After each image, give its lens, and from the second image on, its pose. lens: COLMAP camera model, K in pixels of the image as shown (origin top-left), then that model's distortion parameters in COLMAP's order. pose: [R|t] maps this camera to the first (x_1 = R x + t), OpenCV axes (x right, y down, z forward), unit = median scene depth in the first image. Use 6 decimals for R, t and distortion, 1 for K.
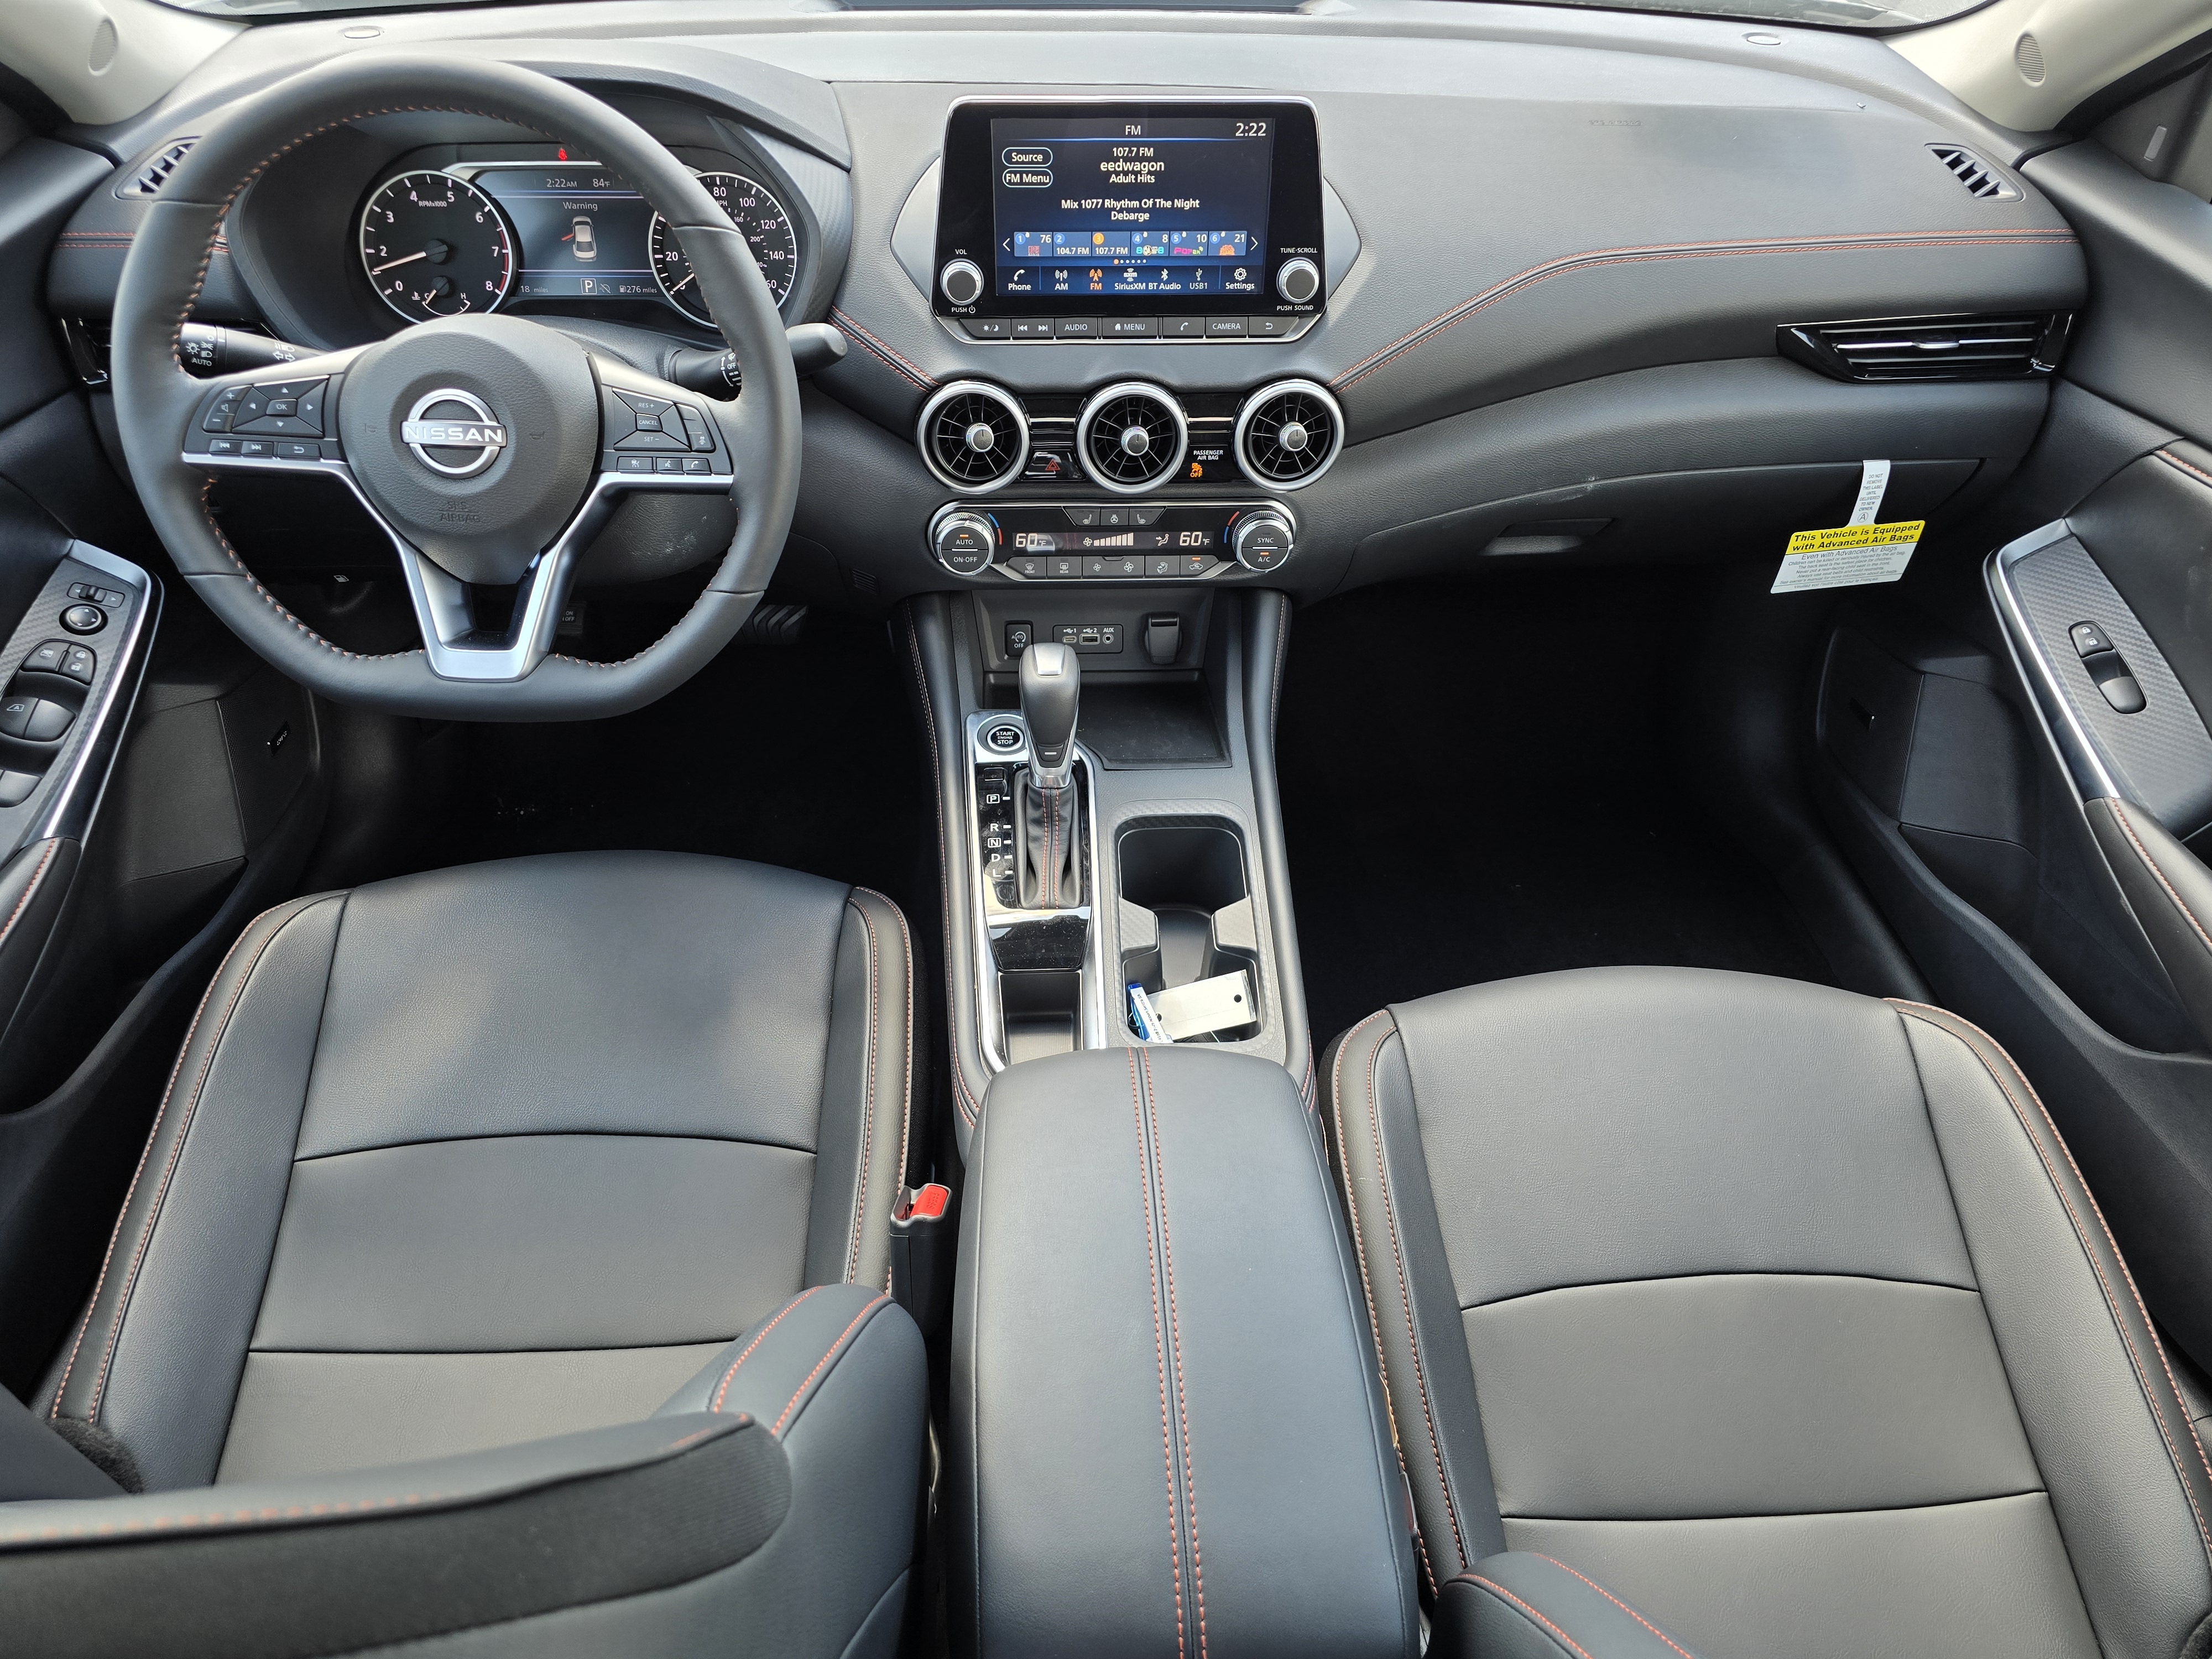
lens RADIAL K [[1478.9, 0, 1096.7], [0, 1478.9, 844.6], [0, 0, 1]] dist [0.057574, -0.063366]
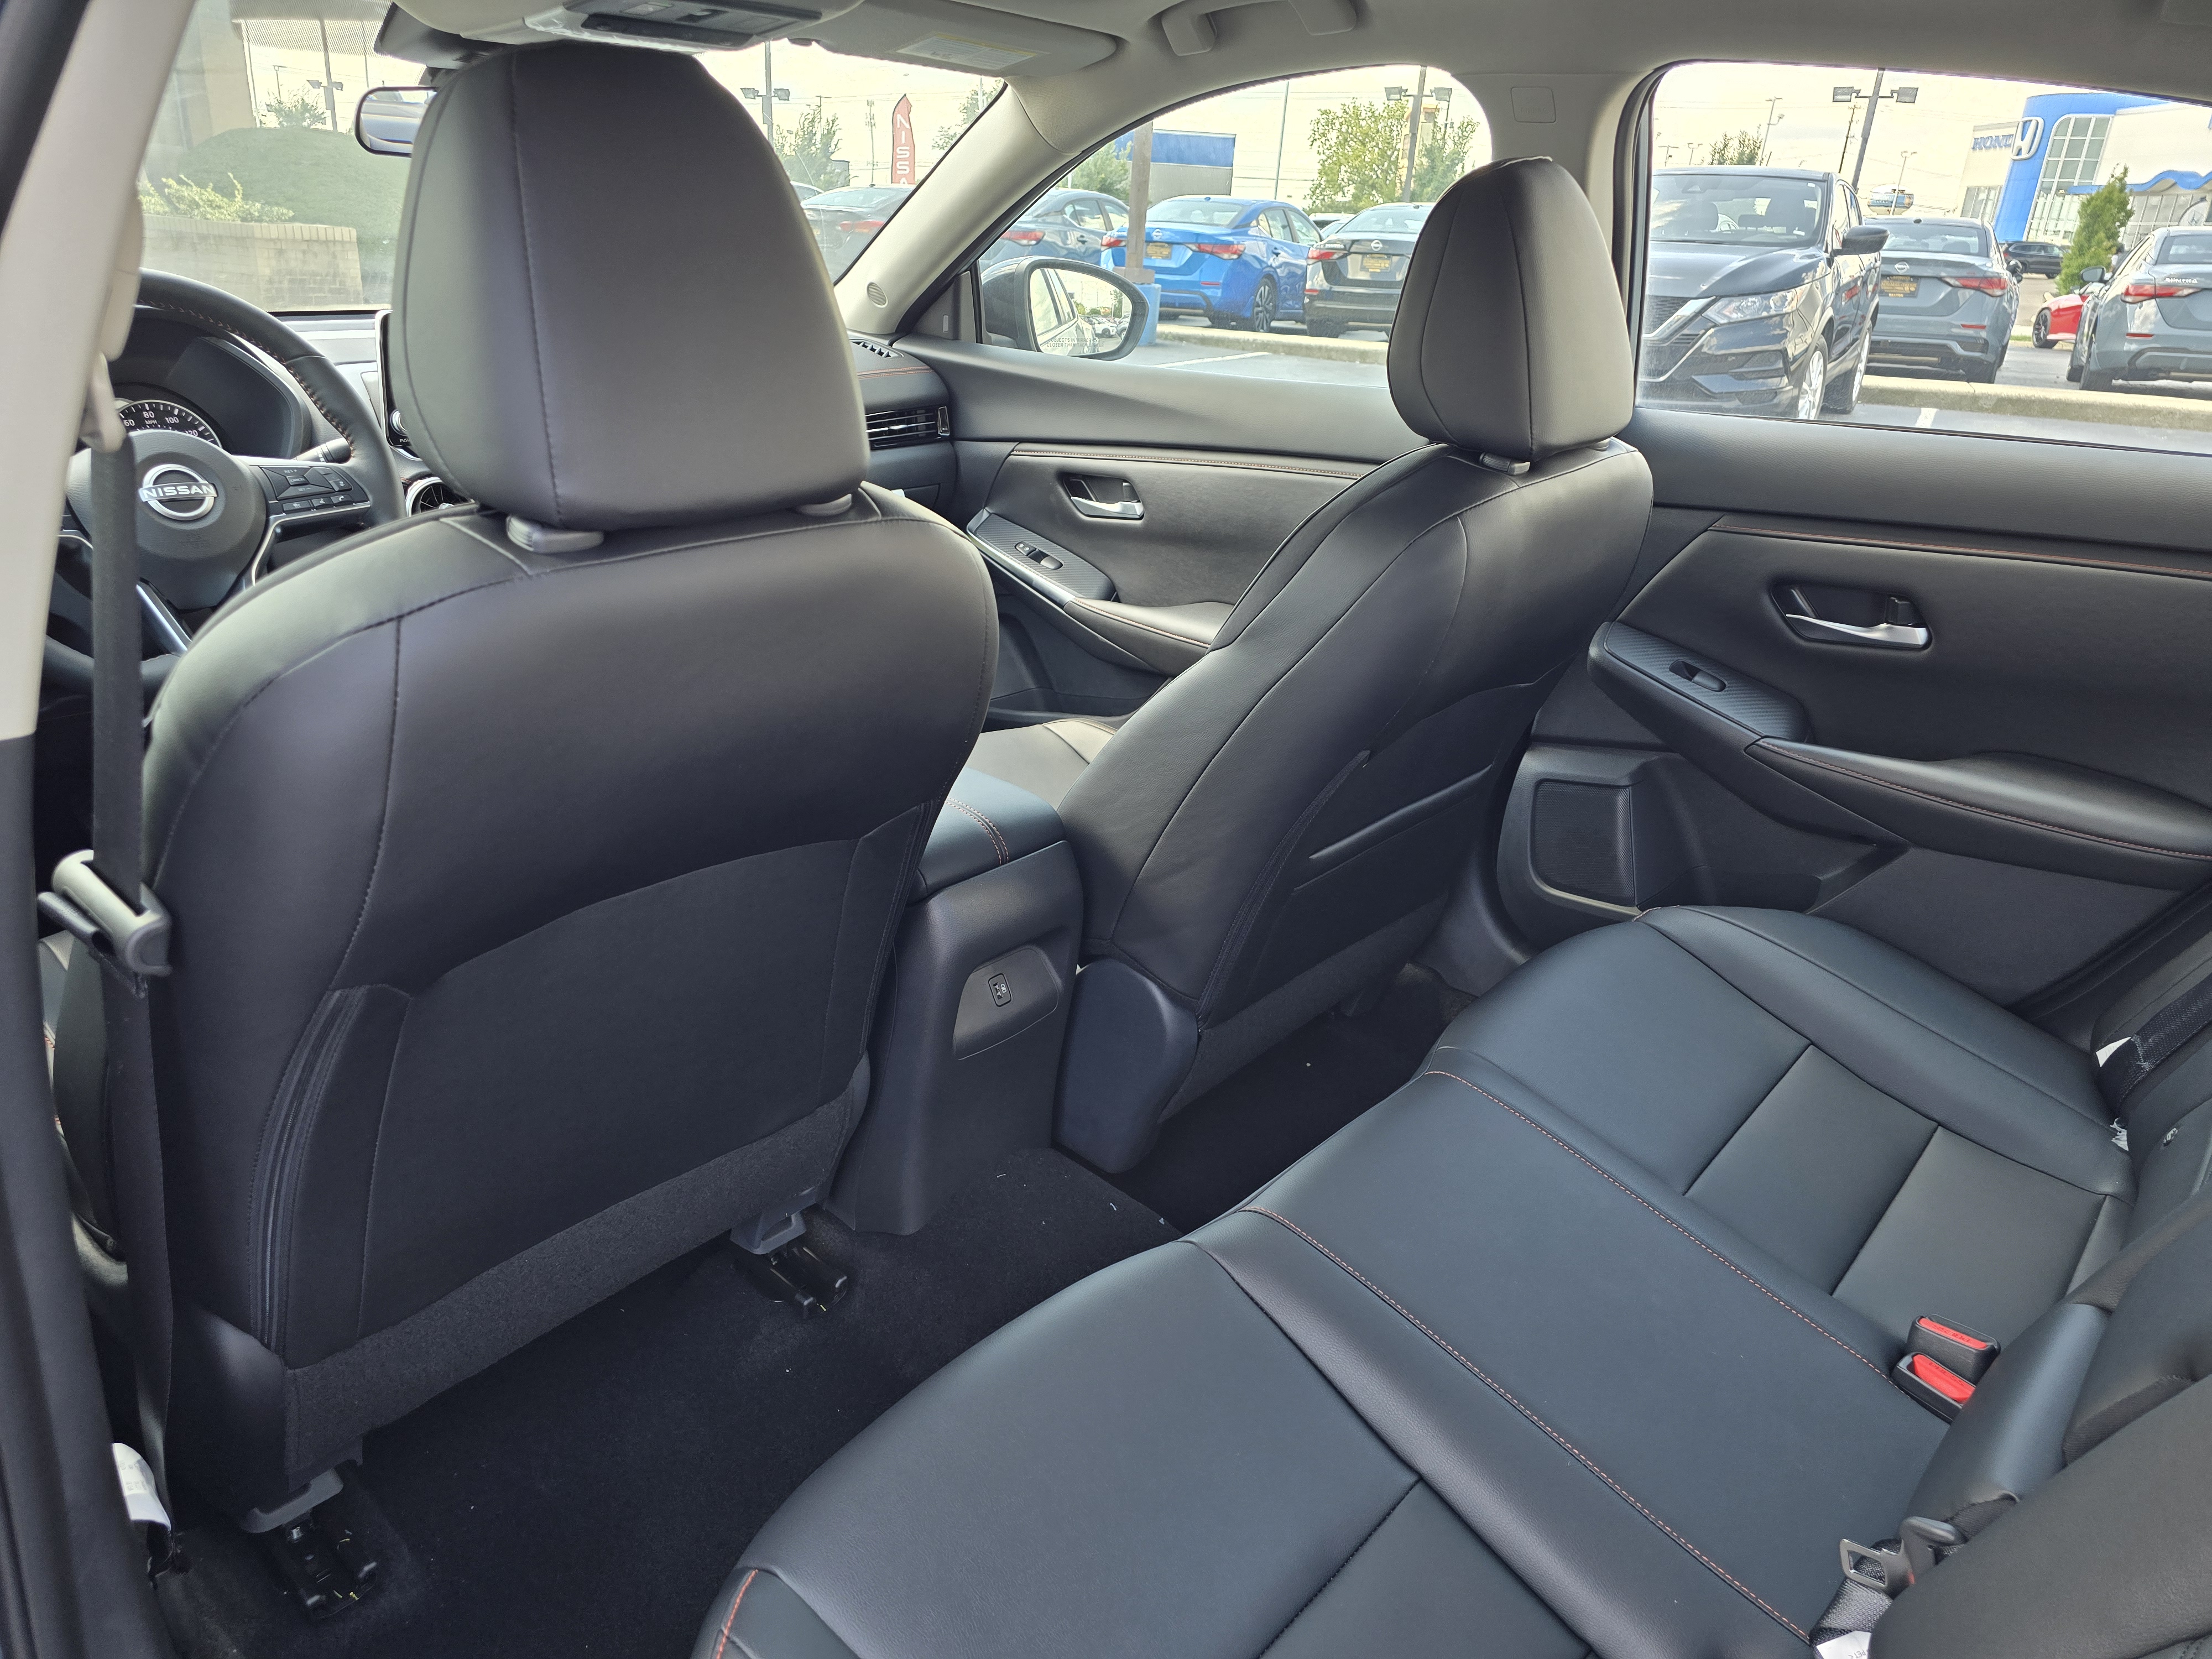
lens RADIAL K [[1478.9, 0, 1096.7], [0, 1478.9, 844.6], [0, 0, 1]] dist [0.057574, -0.063366]
pose [[0.700502, -0.275278, 0.658422, -0.694582], [0.454040, 0.883711, -0.113588, 0.492320], [-0.550586, 0.378519, 0.744028, -0.376848]]
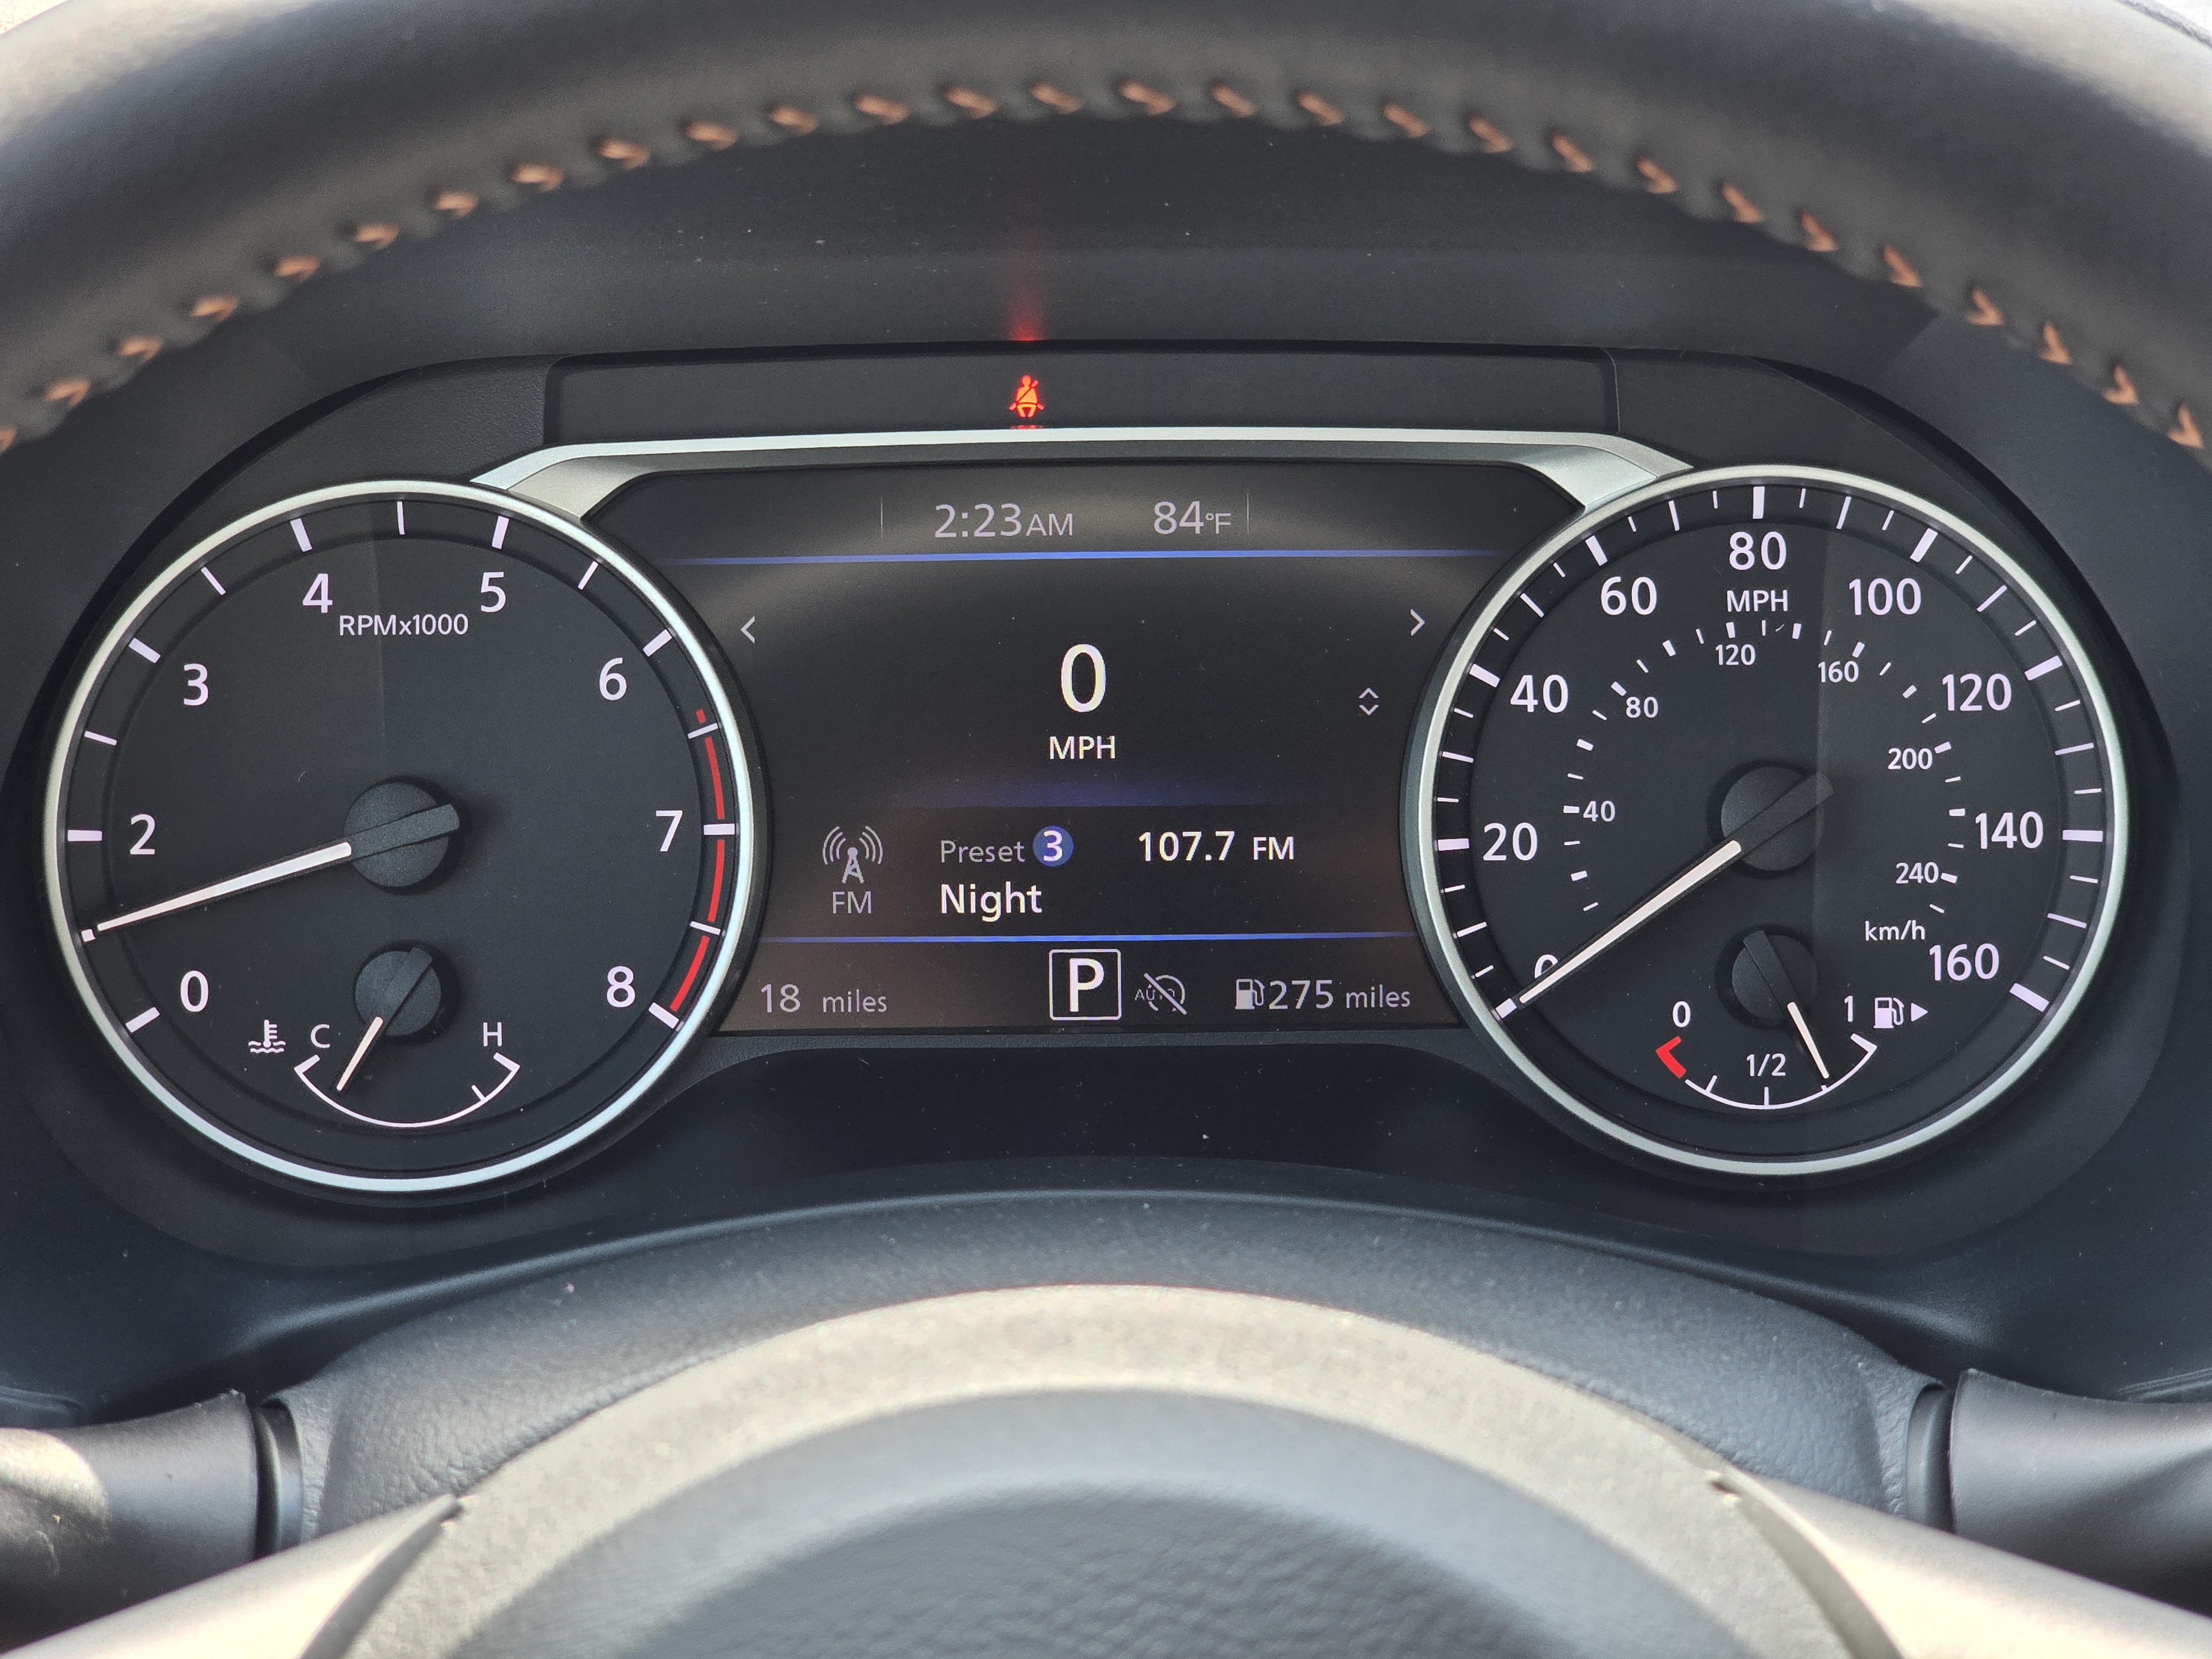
lens RADIAL K [[4399.4, 0, 1118.4], [0, 4399.4, 825.9], [0, 0, 1]] dist [-0.299669, 3.978759]
pose [[0.998539, -0.007971, -0.053437, -0.325933], [-0.010458, 0.941836, -0.335909, -0.205754], [0.053006, 0.335977, 0.940377, 0.458686]]
